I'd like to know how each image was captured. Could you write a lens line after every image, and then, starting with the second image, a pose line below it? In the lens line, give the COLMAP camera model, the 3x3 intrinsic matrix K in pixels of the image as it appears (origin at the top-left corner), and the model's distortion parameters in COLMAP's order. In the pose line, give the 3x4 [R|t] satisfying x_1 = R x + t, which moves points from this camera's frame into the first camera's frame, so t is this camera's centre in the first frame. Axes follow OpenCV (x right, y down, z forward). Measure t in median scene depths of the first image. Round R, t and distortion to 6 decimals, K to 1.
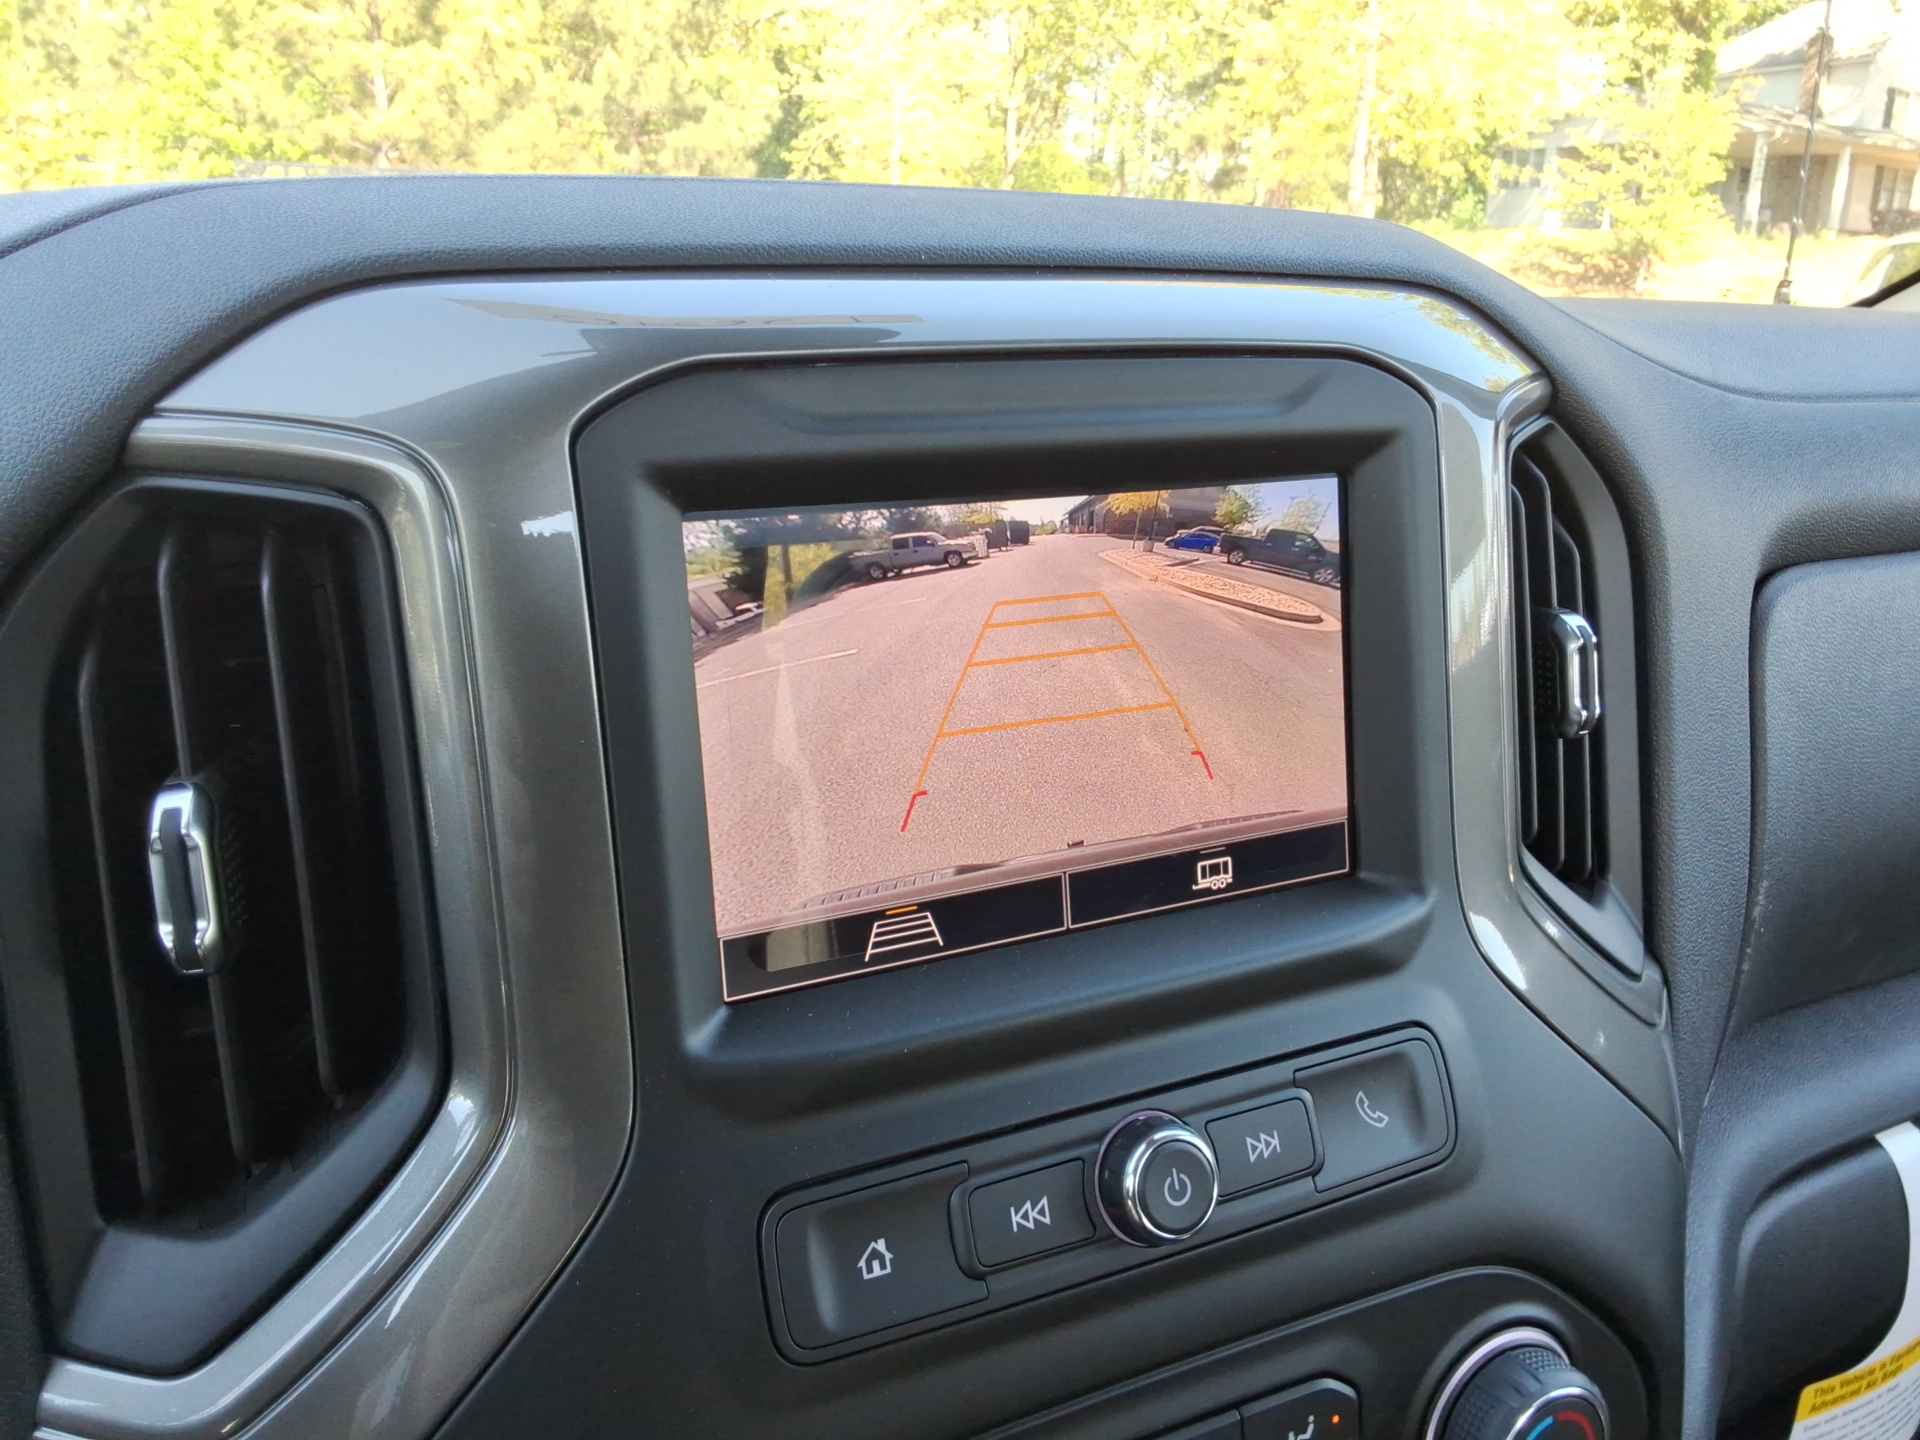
lens RADIAL K [[1562.6, 0, 971.9], [0, 1562.6, 718.1], [0, 0, 1]] dist [0.048894, -0.091216]
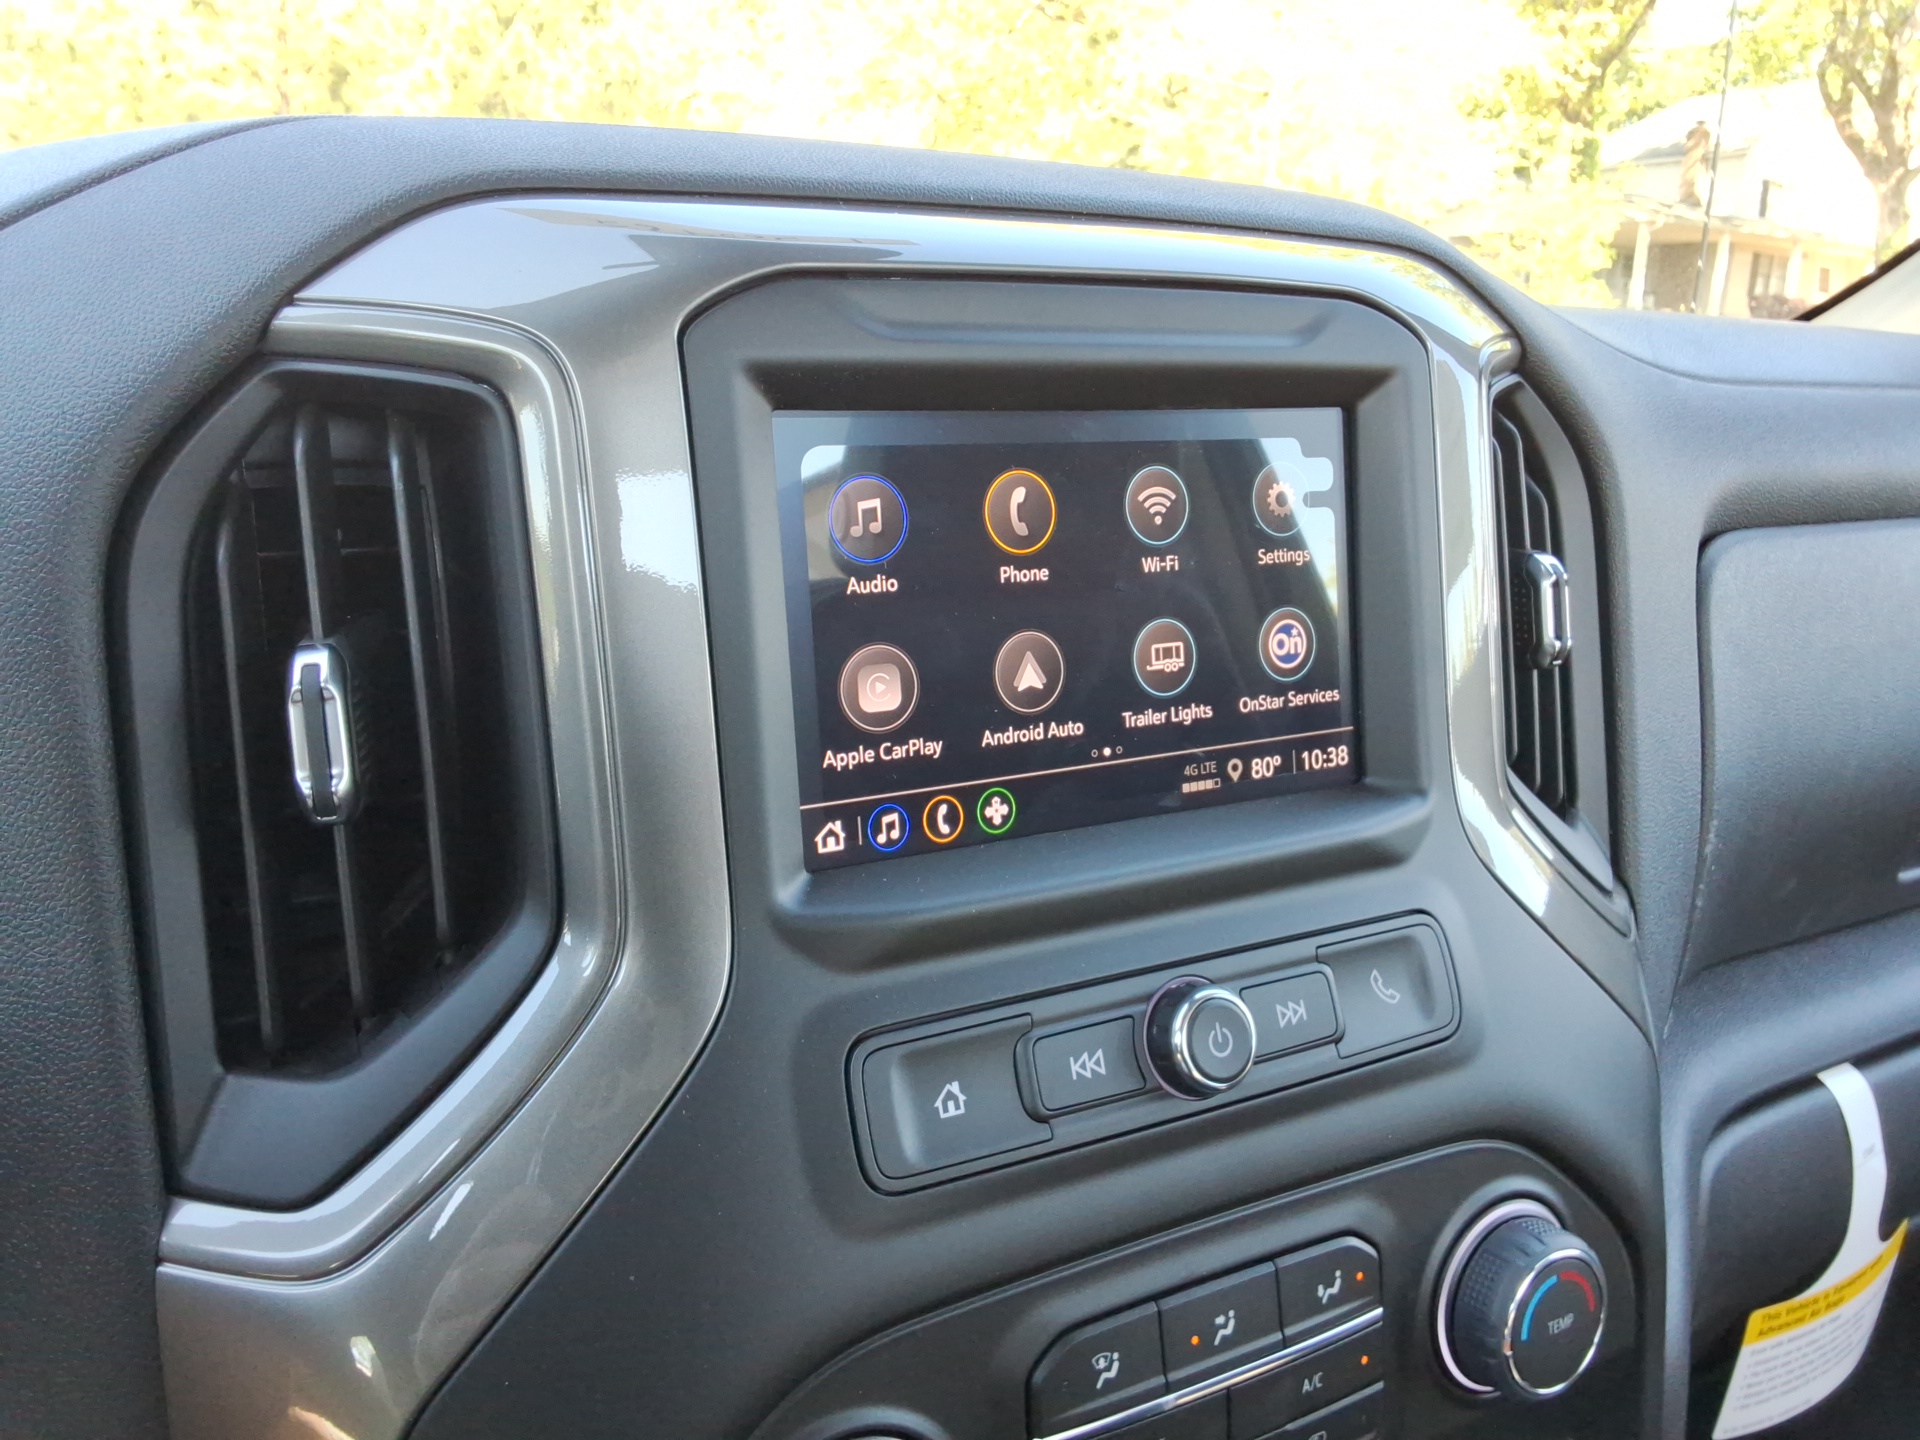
lens RADIAL K [[1559.6, 0, 967.4], [0, 1559.6, 722.3], [0, 0, 1]] dist [0.064749, -0.108814]
pose [[0.998572, -0.005805, 0.053098, -0.087546], [0.008215, 0.998941, -0.045275, 0.111545], [-0.052779, 0.045646, 0.997562, -0.070027]]
